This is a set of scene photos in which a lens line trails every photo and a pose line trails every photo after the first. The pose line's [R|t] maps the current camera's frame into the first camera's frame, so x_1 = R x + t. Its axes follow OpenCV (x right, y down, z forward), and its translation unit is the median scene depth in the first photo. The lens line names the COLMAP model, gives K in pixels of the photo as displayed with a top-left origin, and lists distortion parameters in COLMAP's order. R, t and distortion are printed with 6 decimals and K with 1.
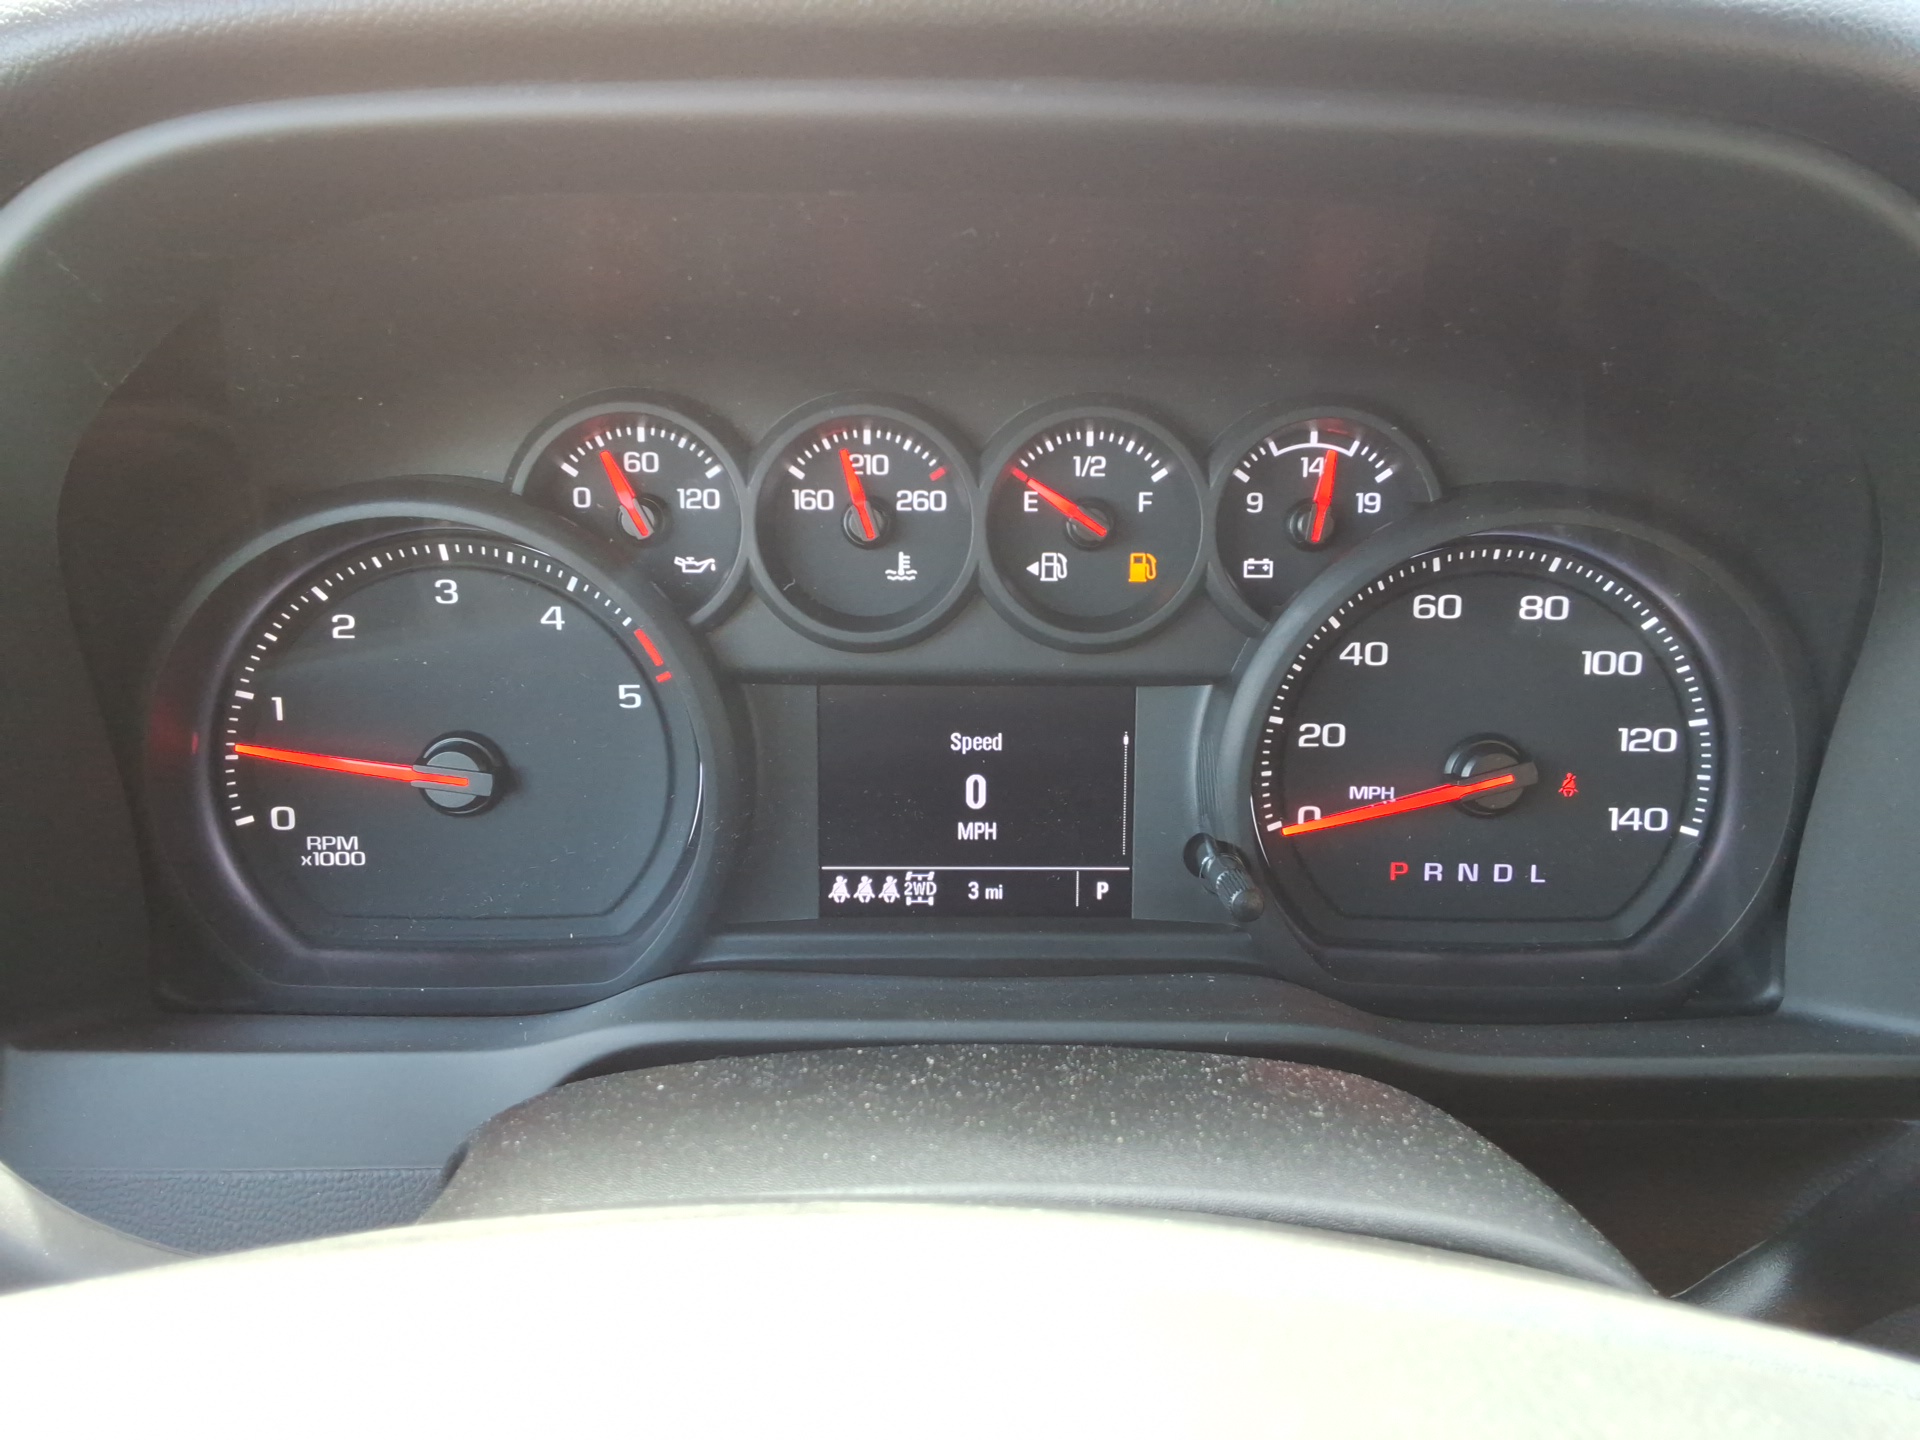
lens RADIAL K [[1534.8, 0, 944.0], [0, 1534.8, 717.7], [0, 0, 1]] dist [0.107022, -0.154926]
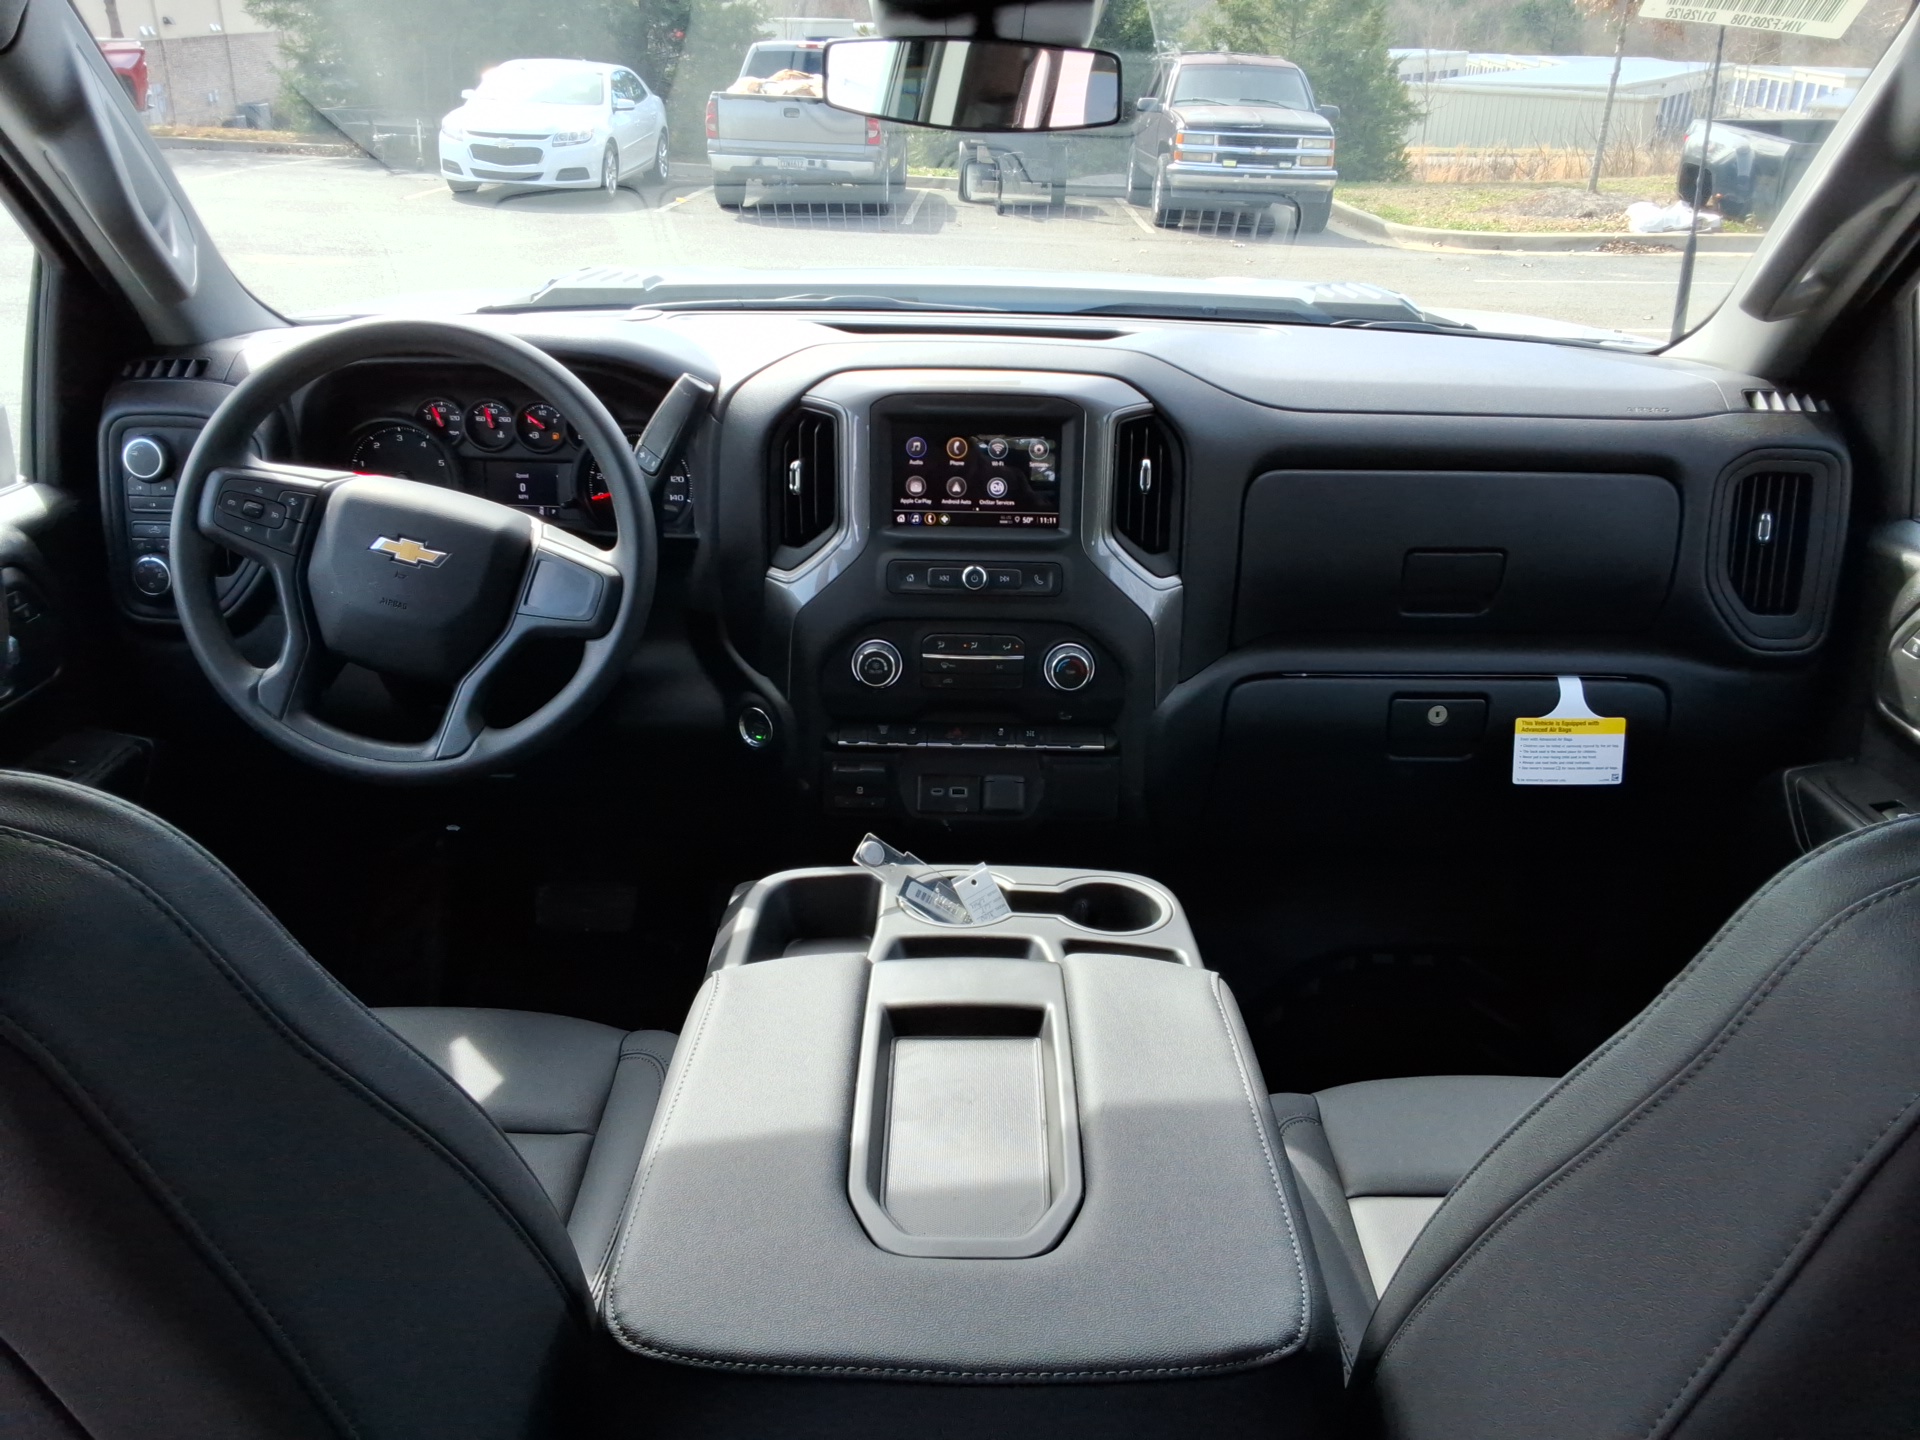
lens RADIAL K [[1534.8, 0, 975.2], [0, 1534.8, 720.4], [0, 0, 1]] dist [0.107022, -0.154926]
pose [[0.999791, 0.020429, -0.000826, 1.348791], [-0.020289, 0.996313, 0.083362, 0.320950], [0.002526, -0.083328, 0.996519, -3.507291]]
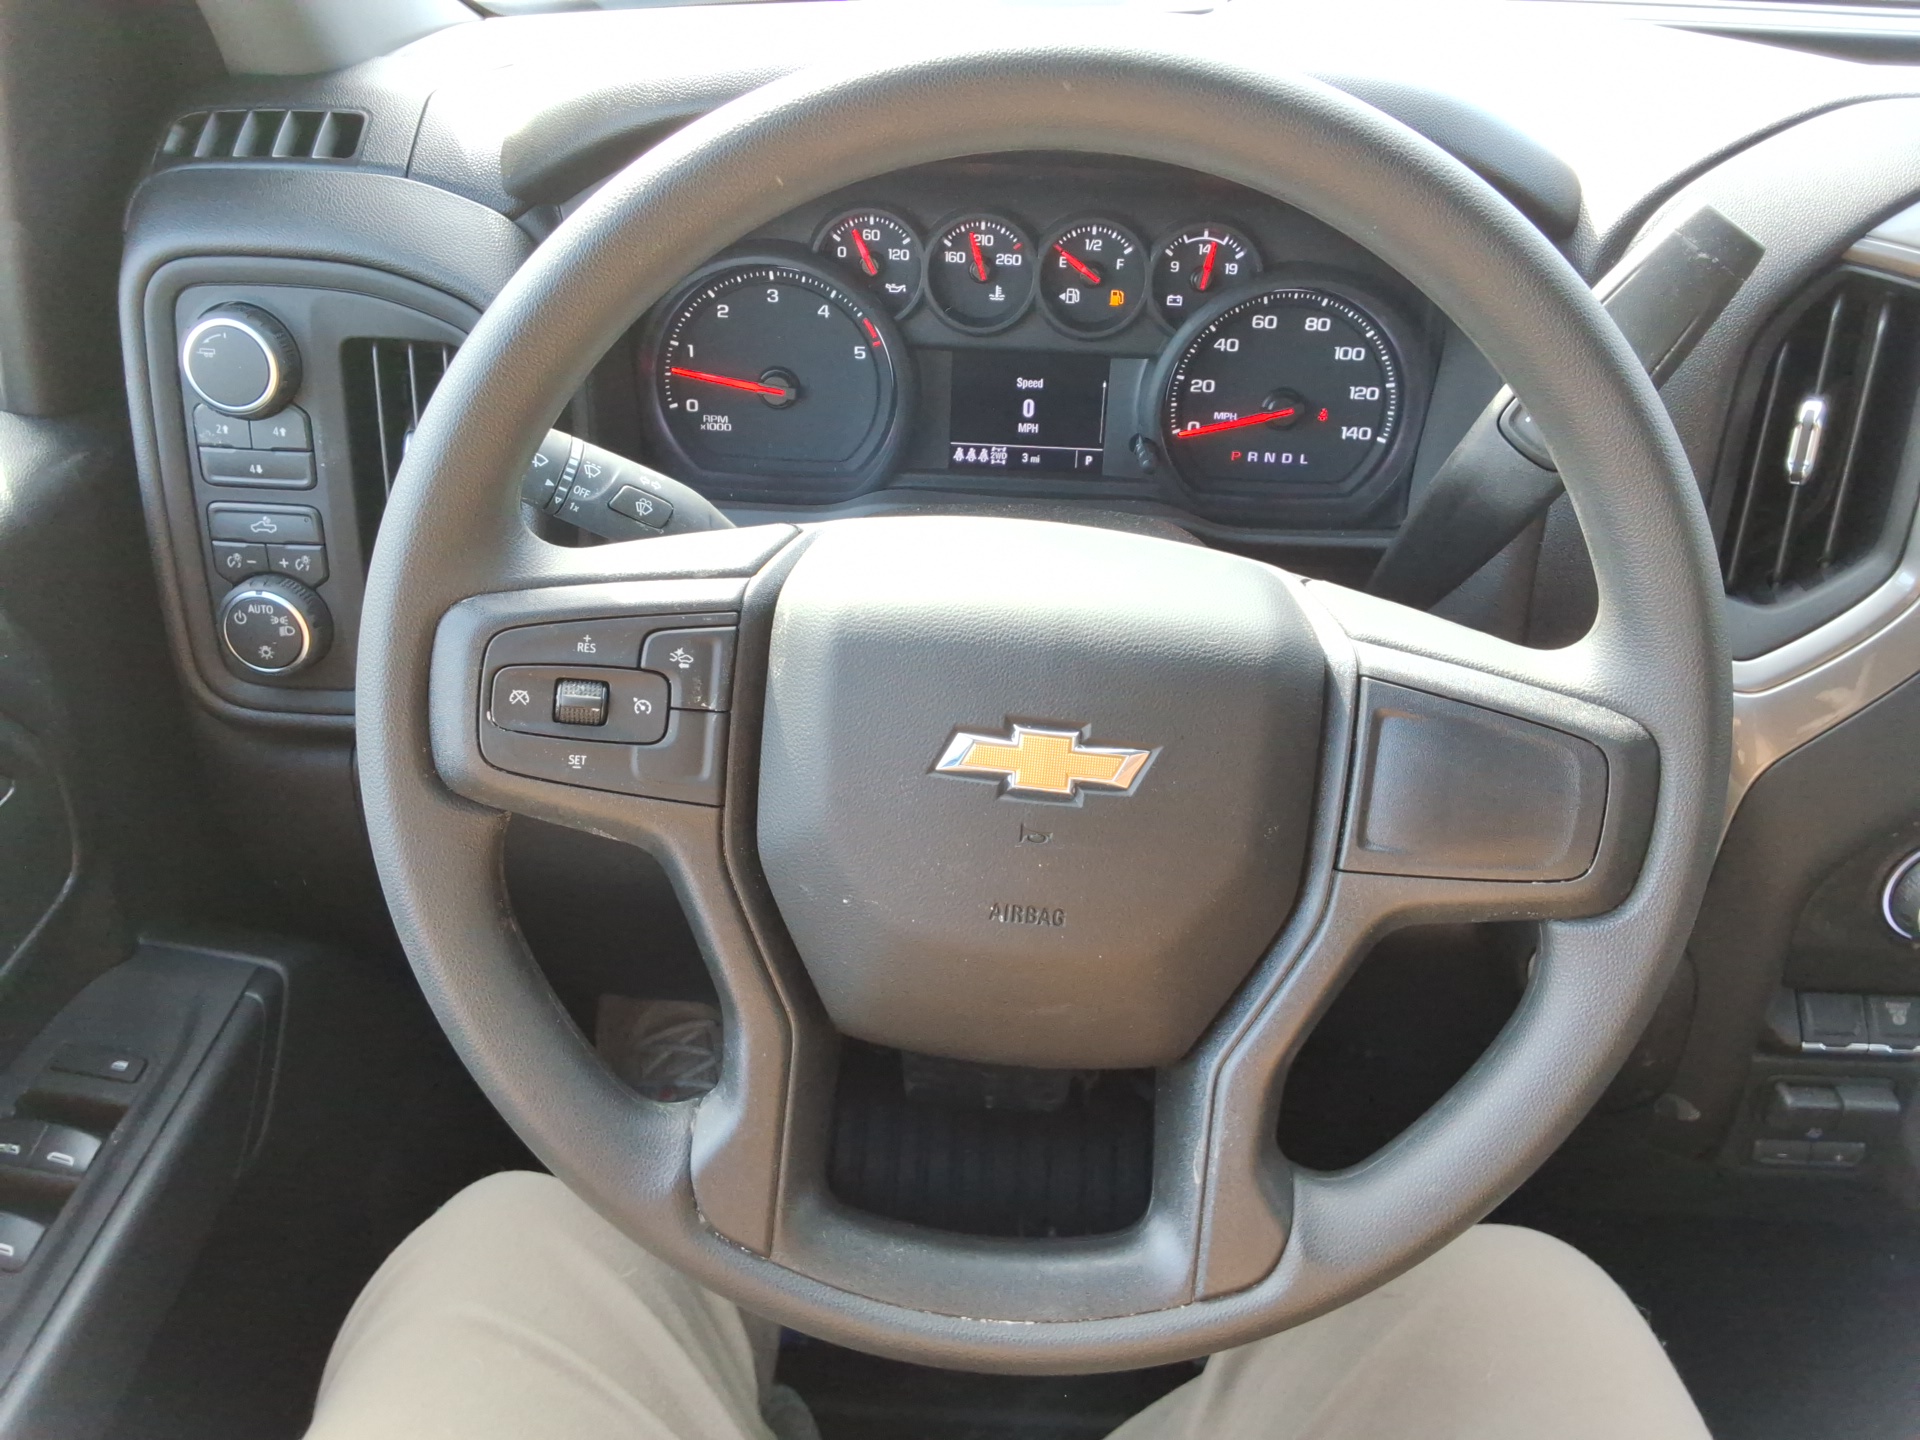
lens RADIAL K [[1534.8, 0, 968.8], [0, 1534.8, 708.3], [0, 0, 1]] dist [0.107022, -0.154926]
pose [[0.998840, 0.045494, -0.015770, -0.007933], [-0.039746, 0.963900, 0.263281, -0.103328], [0.027179, -0.262349, 0.964590, -1.078886]]
